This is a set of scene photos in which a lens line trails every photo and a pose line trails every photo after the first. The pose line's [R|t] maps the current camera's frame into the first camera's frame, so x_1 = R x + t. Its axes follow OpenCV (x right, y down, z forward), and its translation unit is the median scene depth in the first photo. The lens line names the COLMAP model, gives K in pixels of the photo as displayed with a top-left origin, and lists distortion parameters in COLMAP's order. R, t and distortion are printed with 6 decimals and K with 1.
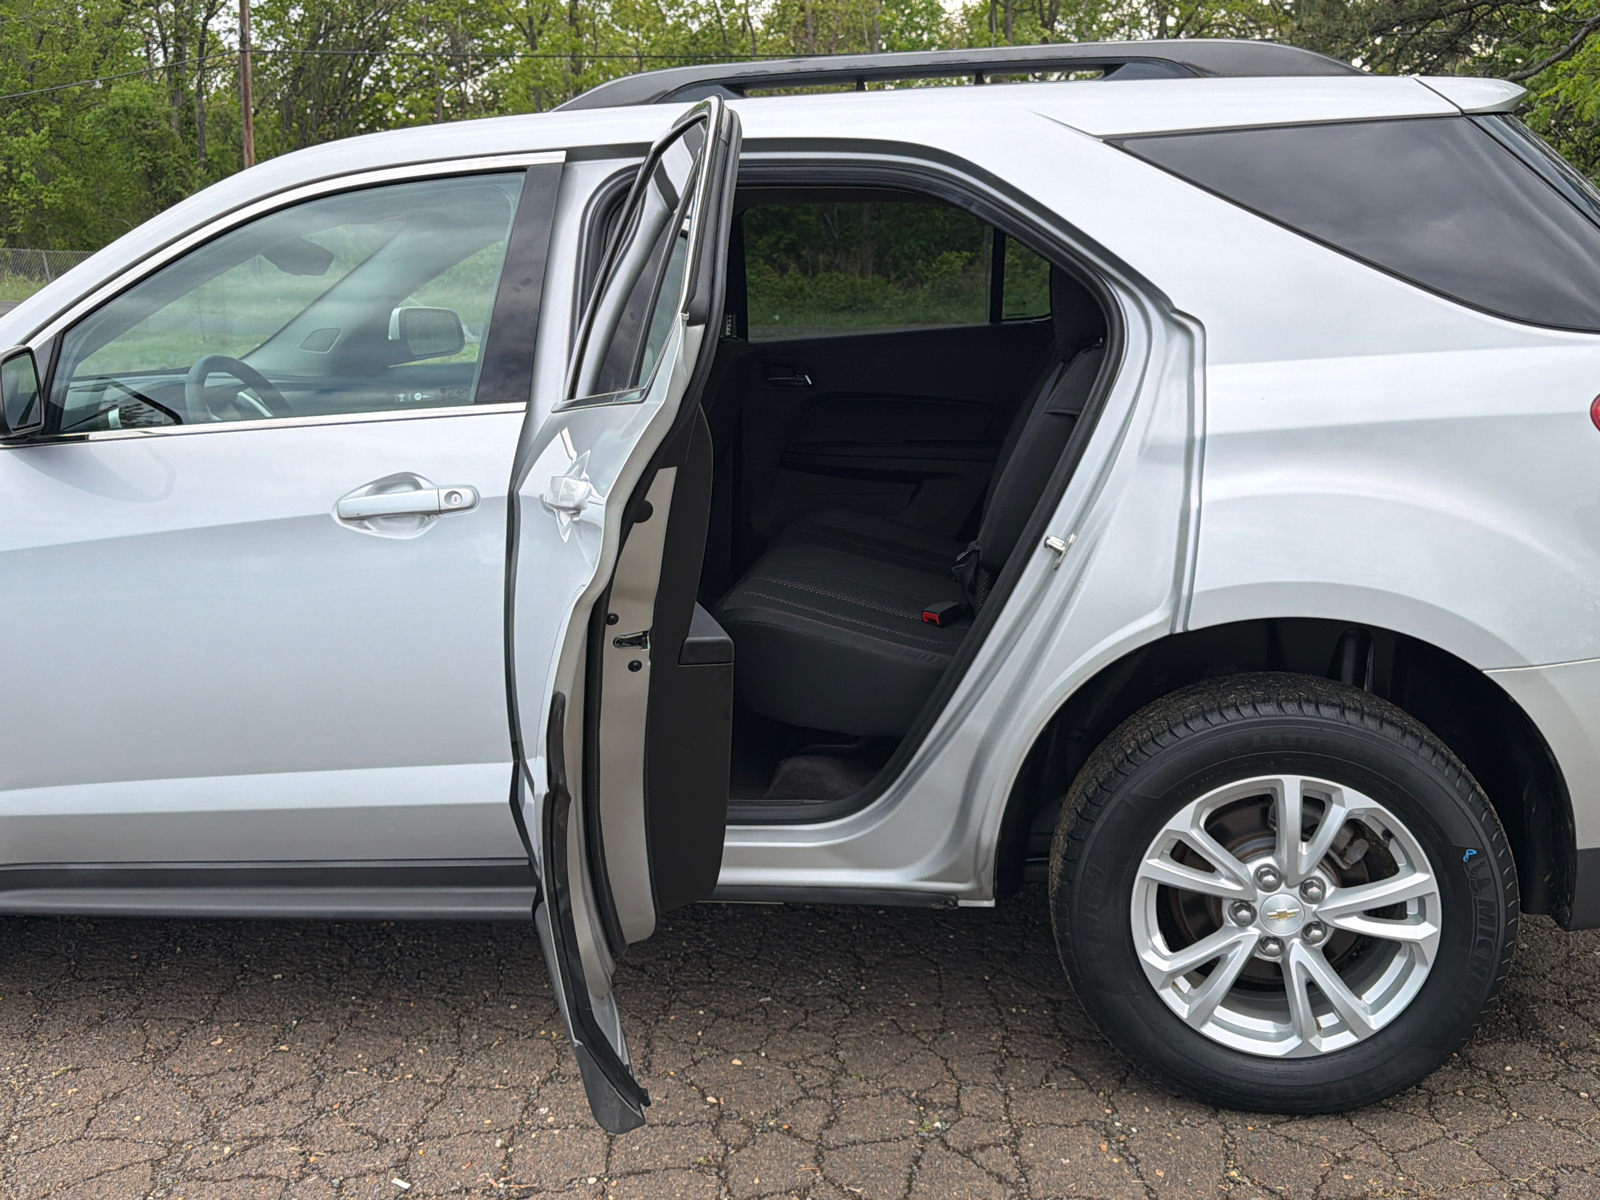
lens RADIAL K [[1624.3, 0, 830.3], [0, 1624.3, 579.4], [0, 0, 1]] dist [0.026560, 0.000000]
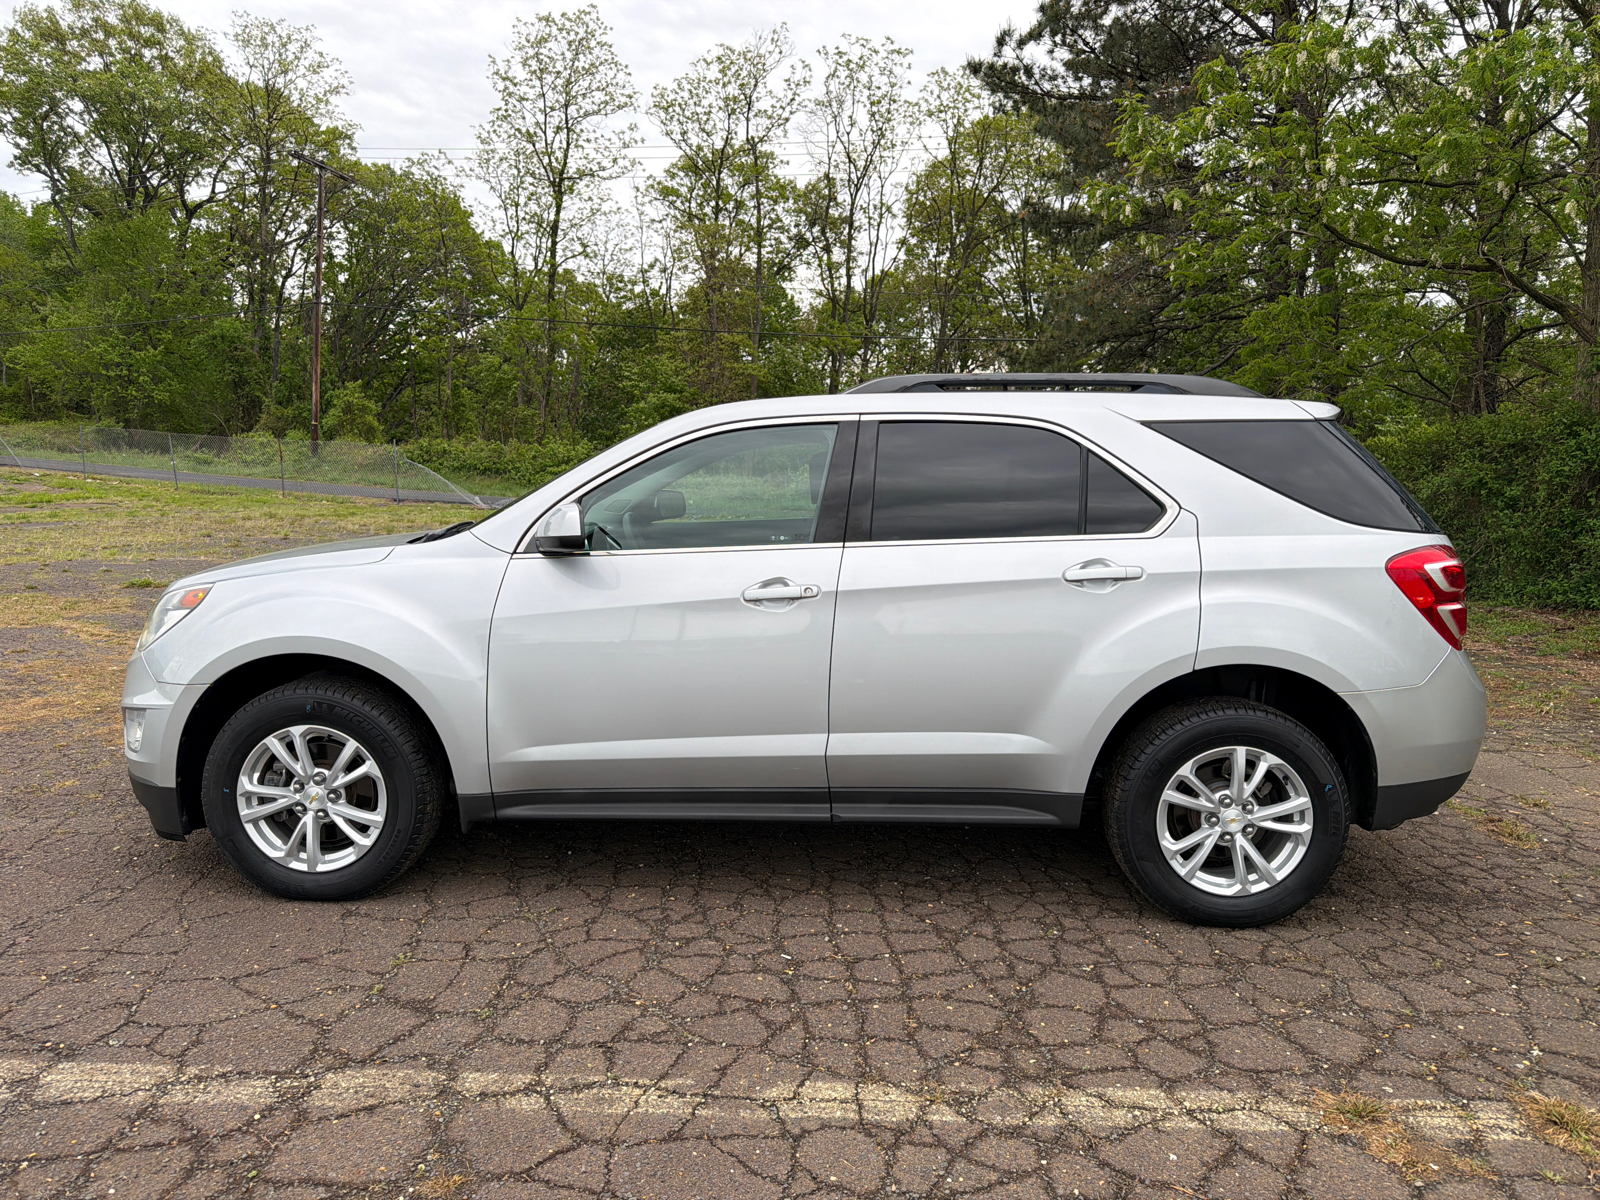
lens RADIAL K [[1145.0, 0, 811.1], [0, 1145.0, 582.2], [0, 0, 1]] dist [0.022579, -0.012707]
pose [[0.993093, 0.038135, 0.110955, -0.366641], [-0.027511, 0.995025, -0.095756, 0.065108], [-0.114055, 0.092042, 0.989202, -0.309210]]
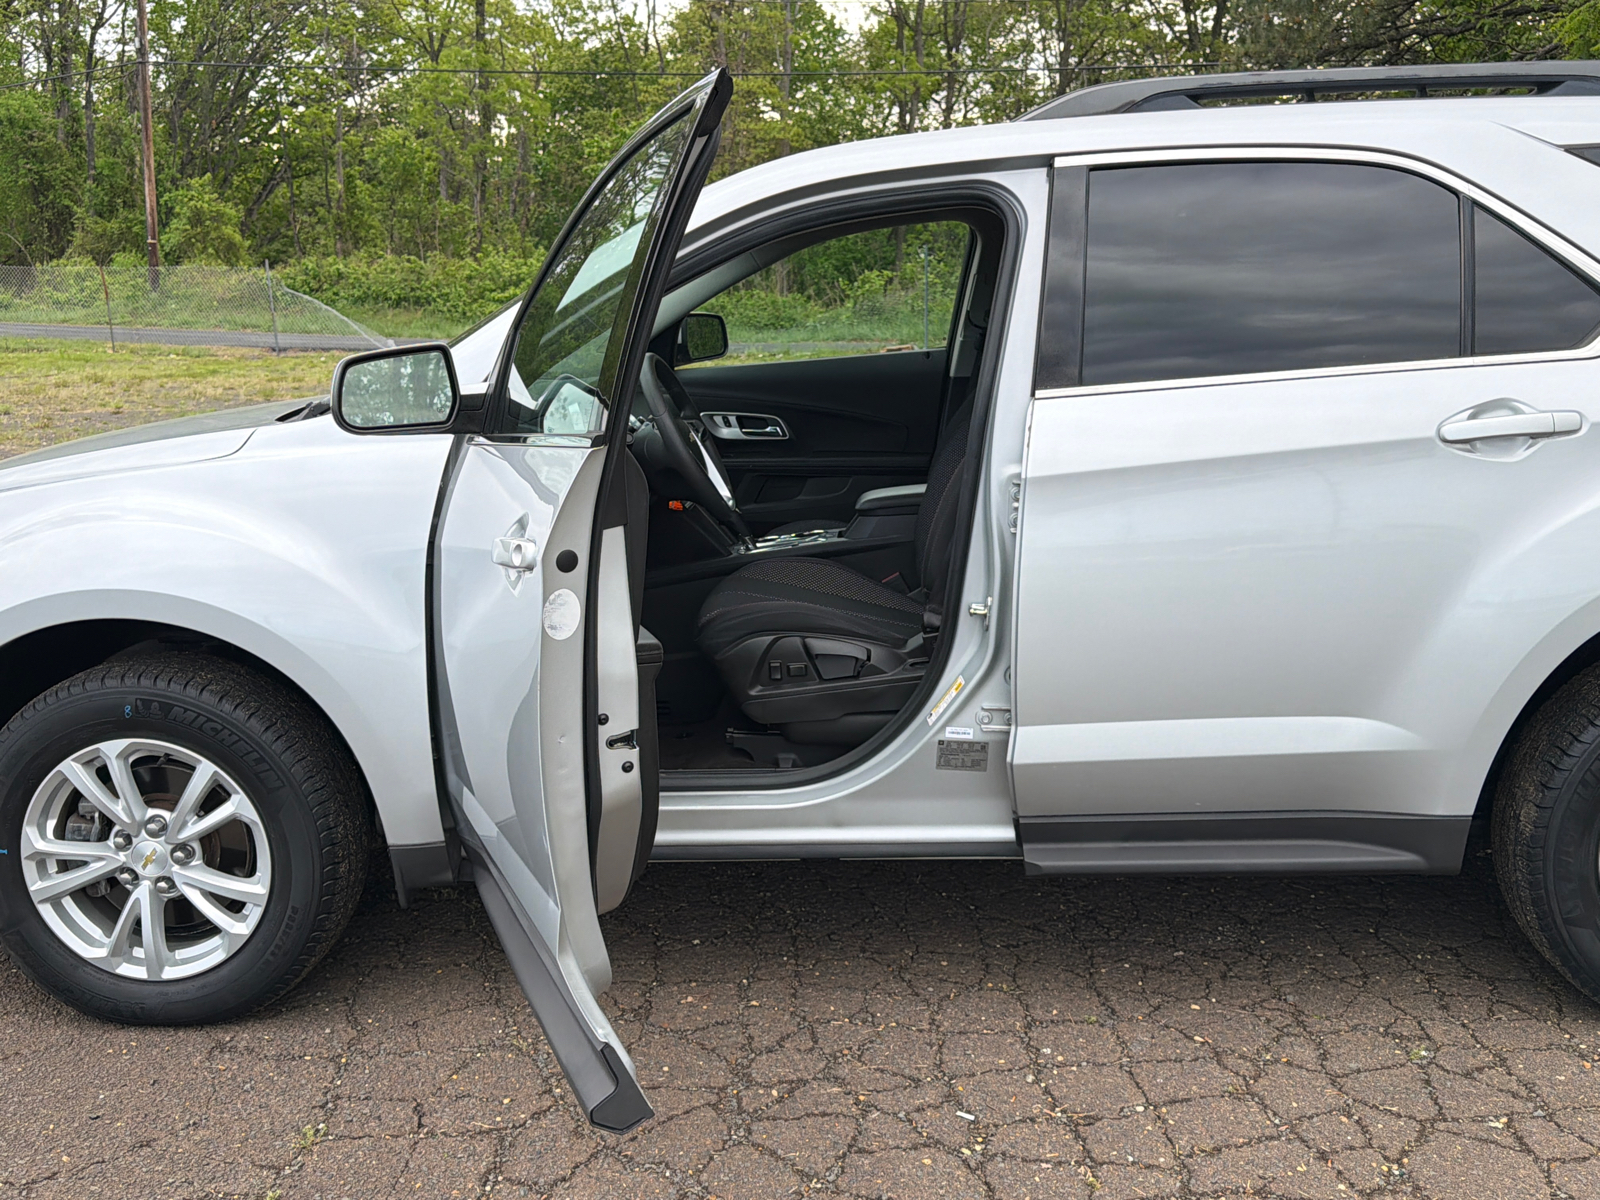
lens RADIAL K [[1629.4, 0, 797.9], [0, 1629.4, 594.5], [0, 0, 1]] dist [0.018509, 0.000000]
pose [[0.997708, -0.007509, 0.067243, -0.409730], [0.007759, 0.999964, -0.003452, 0.028309], [-0.067214, 0.003966, 0.997731, -0.059511]]
